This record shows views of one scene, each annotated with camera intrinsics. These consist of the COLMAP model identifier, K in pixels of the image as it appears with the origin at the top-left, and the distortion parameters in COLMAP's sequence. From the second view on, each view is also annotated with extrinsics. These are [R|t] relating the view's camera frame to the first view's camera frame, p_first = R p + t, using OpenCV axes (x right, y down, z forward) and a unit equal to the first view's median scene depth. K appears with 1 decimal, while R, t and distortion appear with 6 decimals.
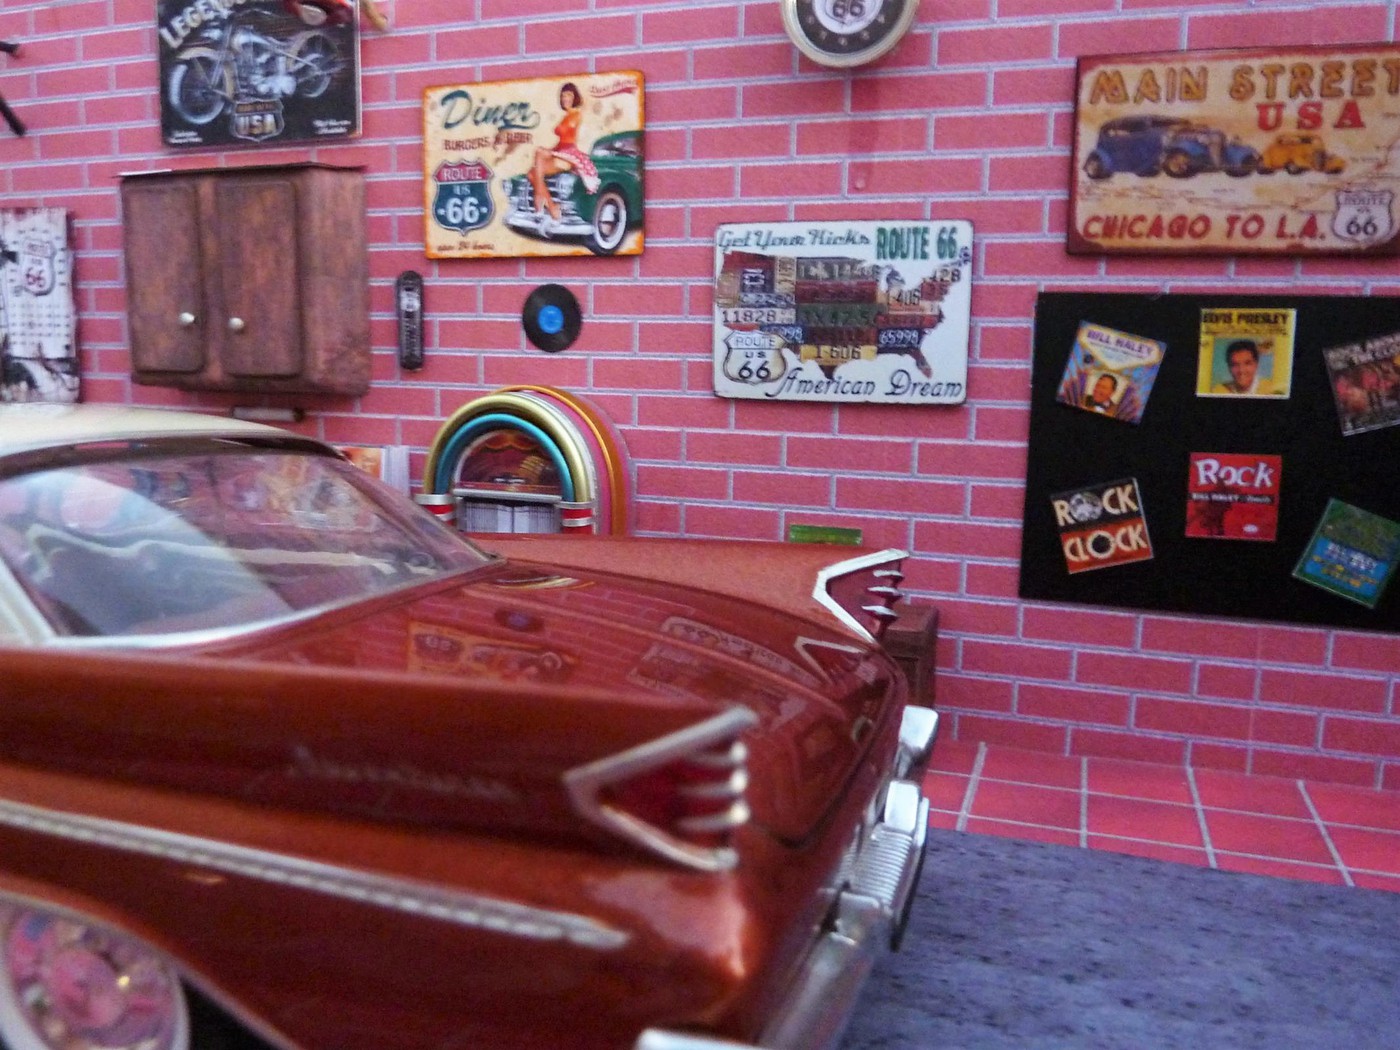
lens RADIAL K [[1065.4, 0, 700.0], [0, 1065.4, 525.0], [0, 0, 1]] dist [-0.031886, -0.015584]
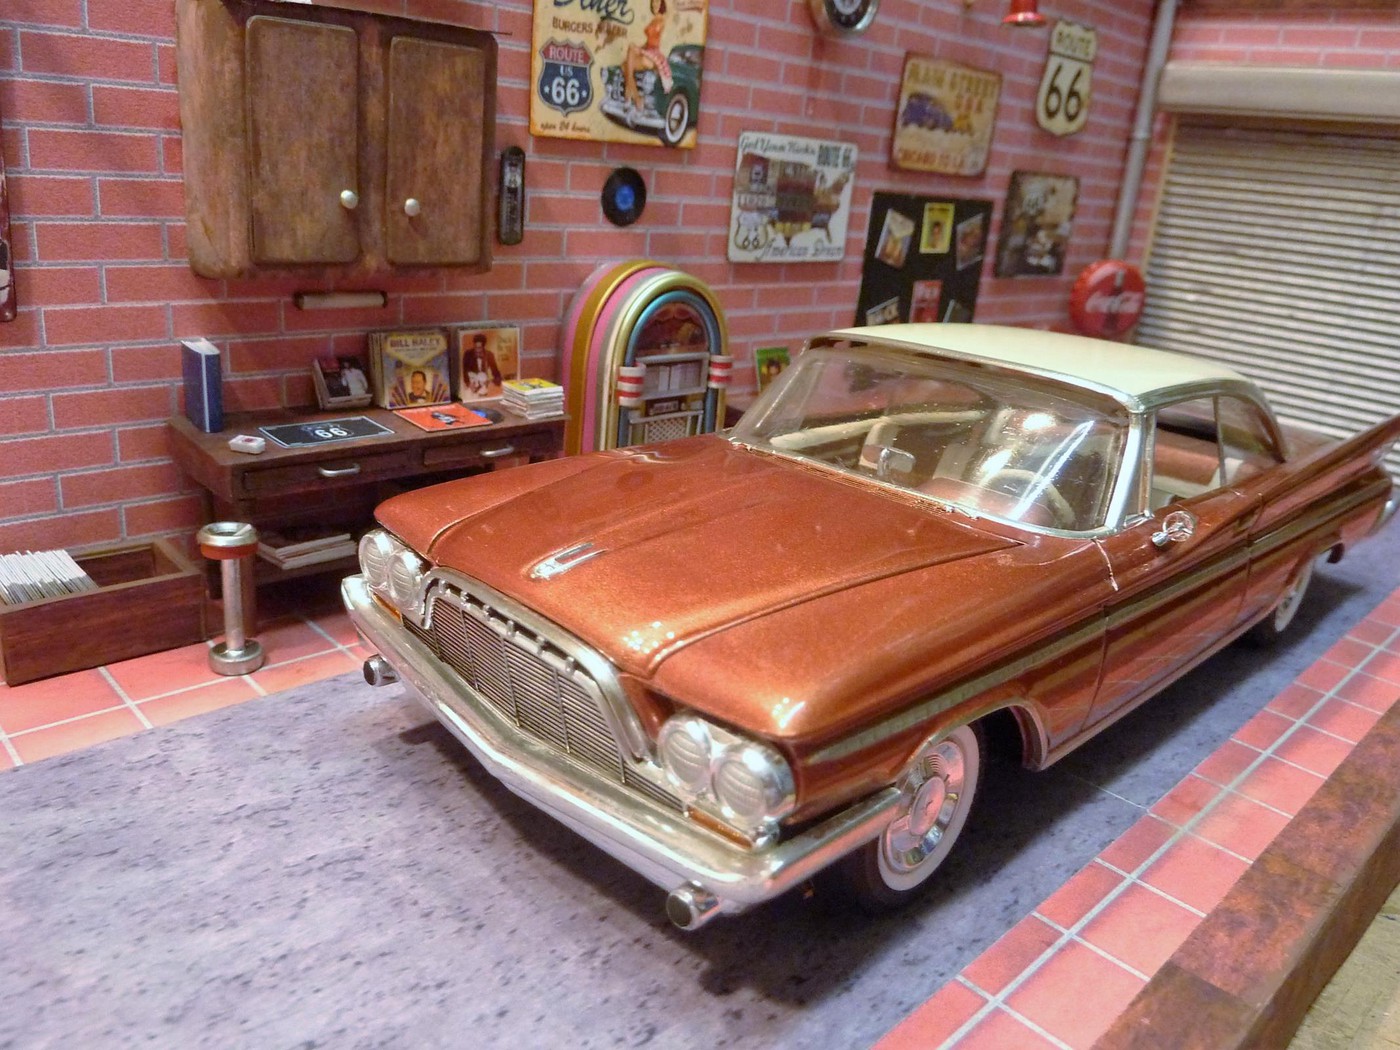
lens RADIAL K [[1065.4, 0, 700.0], [0, 1065.4, 525.0], [0, 0, 1]] dist [-0.031886, -0.015584]
pose [[0.461609, -0.280994, 0.841403, -1.215577], [0.051098, 0.955353, 0.291016, -0.192569], [-0.885611, -0.091341, 0.455357, 0.381697]]
